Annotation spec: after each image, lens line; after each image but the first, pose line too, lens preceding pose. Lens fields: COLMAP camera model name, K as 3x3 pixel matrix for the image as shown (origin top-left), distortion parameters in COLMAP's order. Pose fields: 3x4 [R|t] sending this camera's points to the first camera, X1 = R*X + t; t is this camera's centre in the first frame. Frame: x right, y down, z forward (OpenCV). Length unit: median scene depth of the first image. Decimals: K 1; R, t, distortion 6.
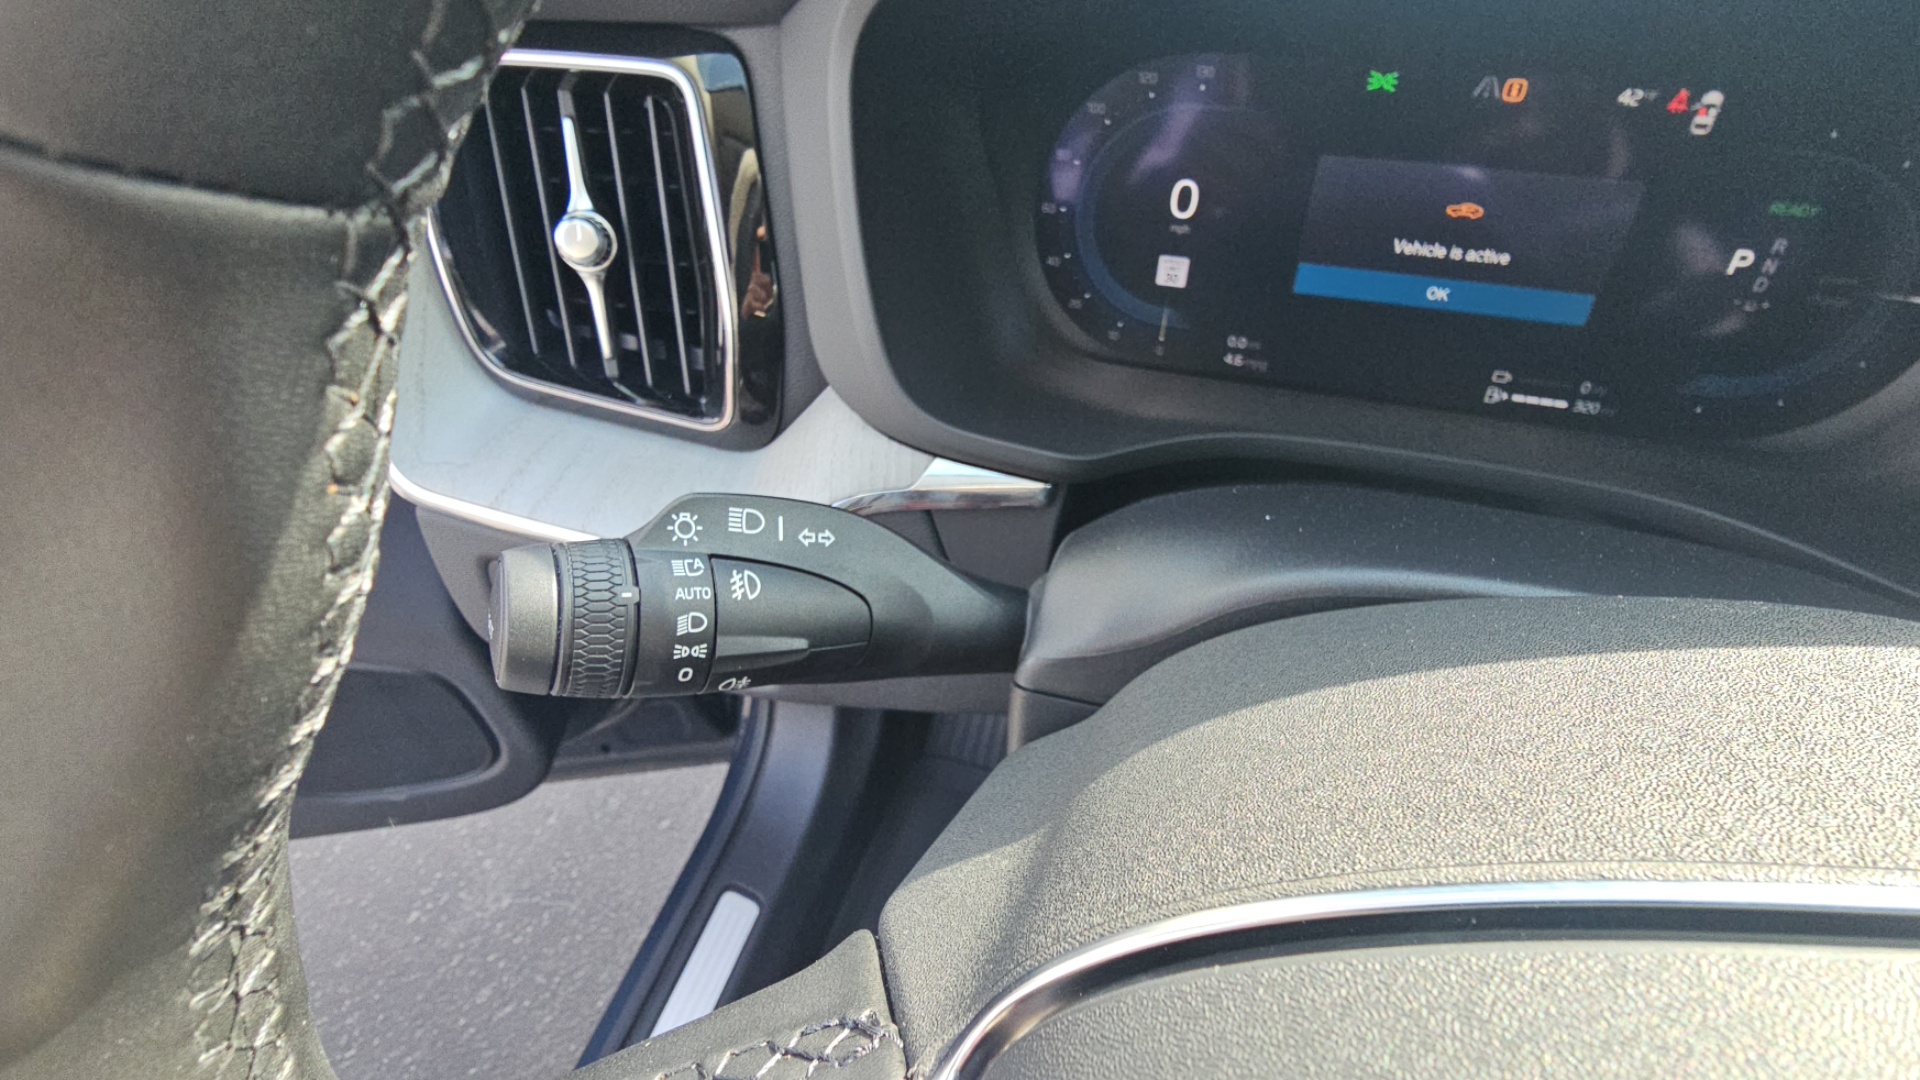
lens RADIAL K [[853.5, 0, 979.7], [0, 853.5, 544.2], [0, 0, 1]] dist [0.008594, -0.006841]
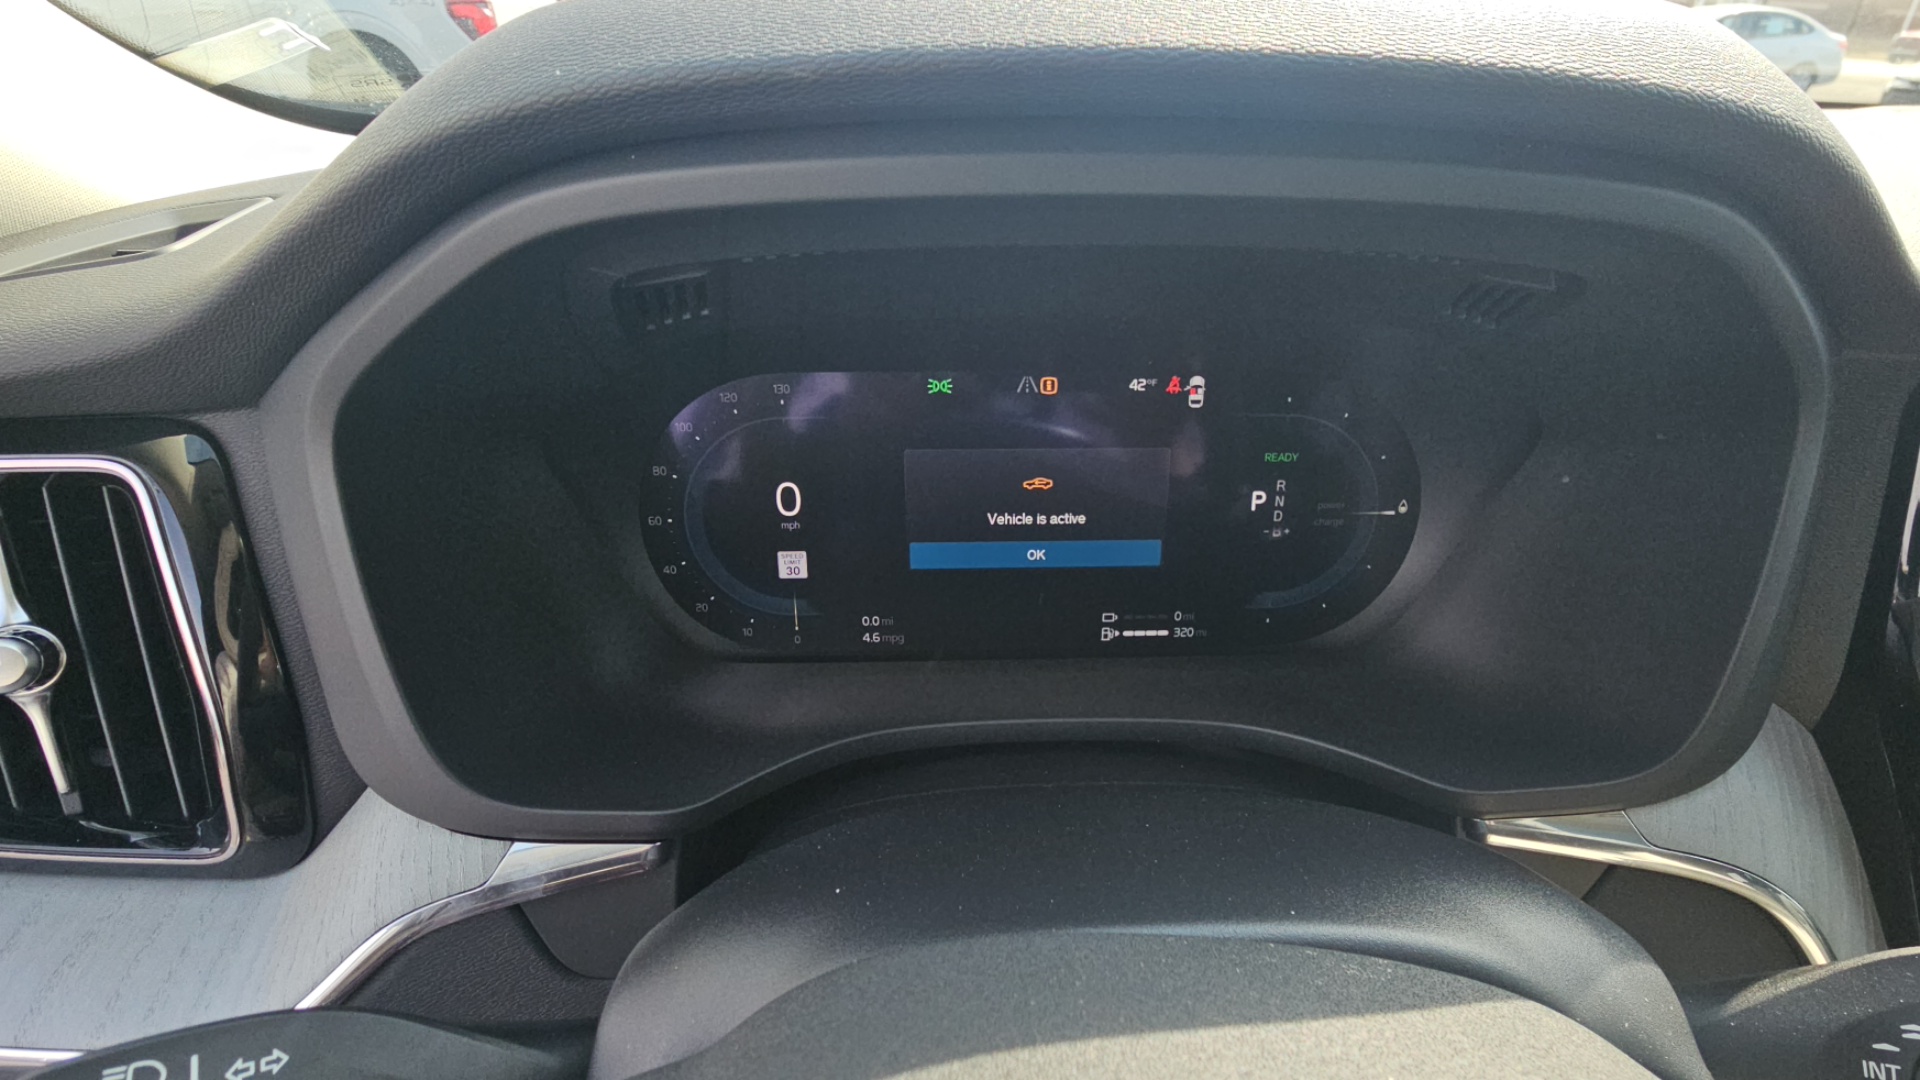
lens RADIAL K [[853.5, 0, 979.7], [0, 853.5, 544.2], [0, 0, 1]] dist [0.008594, -0.006841]
pose [[0.946911, -0.139667, 0.289574, 0.166262], [0.203974, 0.957204, -0.205319, -0.104043], [-0.248505, 0.253484, 0.934875, 0.001738]]
